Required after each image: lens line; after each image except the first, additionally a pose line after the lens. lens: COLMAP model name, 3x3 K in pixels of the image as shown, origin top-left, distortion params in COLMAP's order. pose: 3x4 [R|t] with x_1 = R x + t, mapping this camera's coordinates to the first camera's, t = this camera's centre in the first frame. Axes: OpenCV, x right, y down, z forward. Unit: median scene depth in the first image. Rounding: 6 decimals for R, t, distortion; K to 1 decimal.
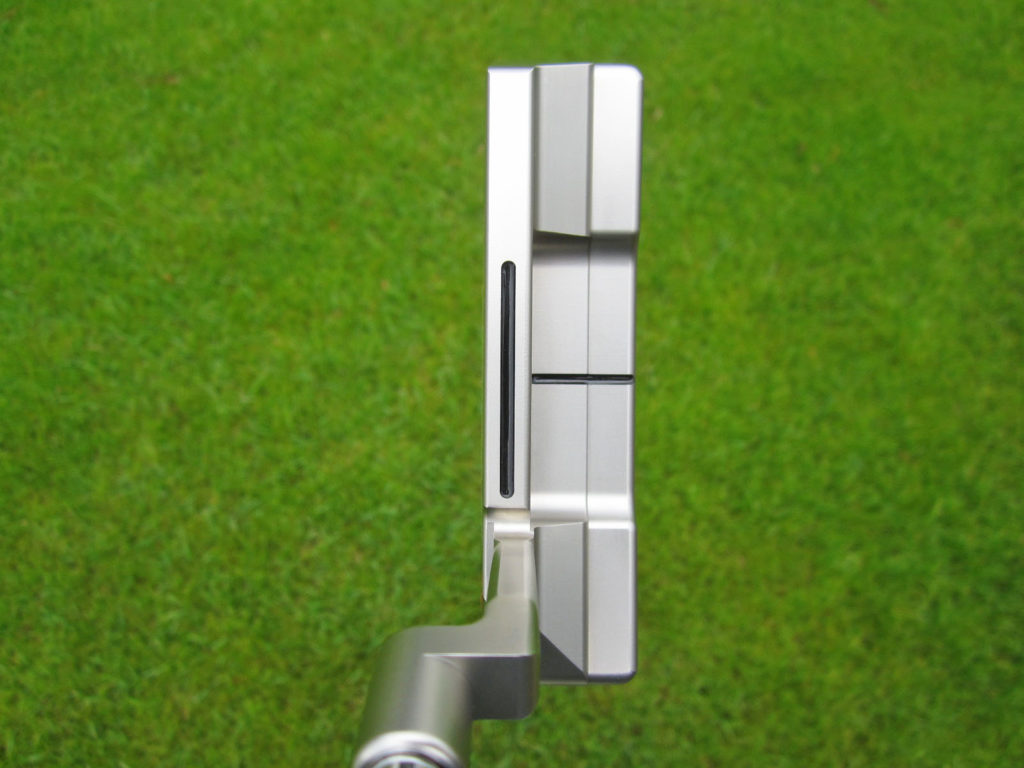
lens RADIAL K [[853.9, 0, 512.0], [0, 853.9, 384.0], [0, 0, 1]] dist [-0.005333, -0.001152]
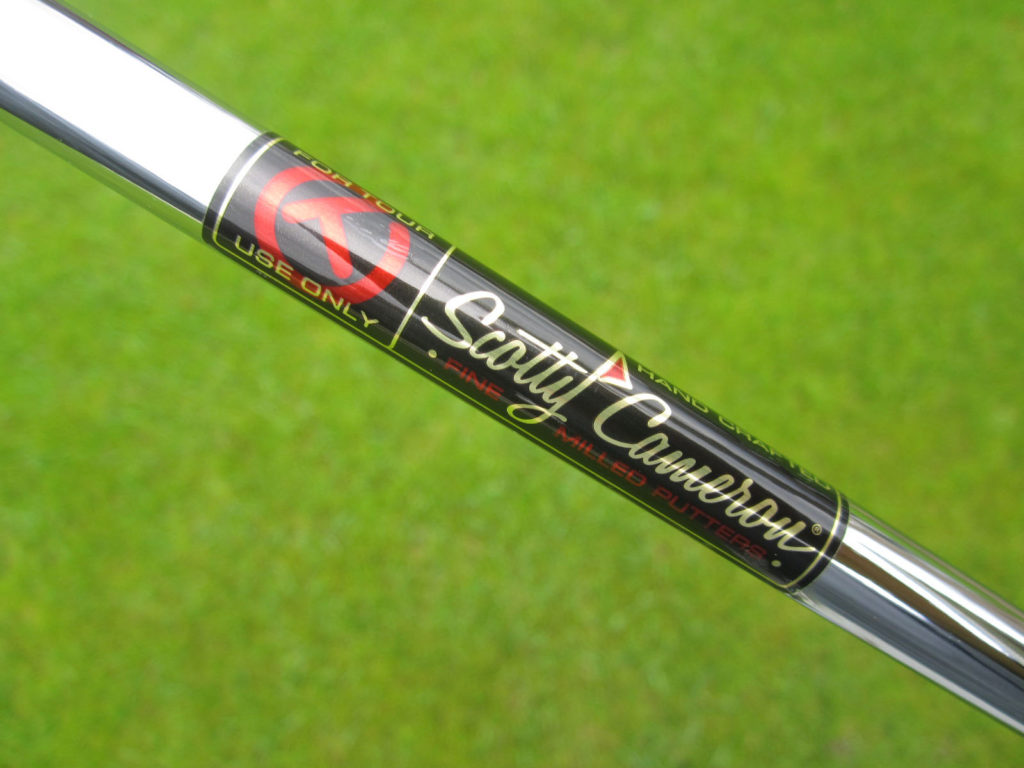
lens RADIAL K [[847.4, 0, 512.0], [0, 847.4, 384.0], [0, 0, 1]] dist [-0.018569, -0.006760]
pose [[0.968819, -0.245923, -0.030203, -0.061587], [0.247361, 0.967011, 0.060848, -0.008102], [0.014243, -0.066422, 0.997690, 0.099079]]
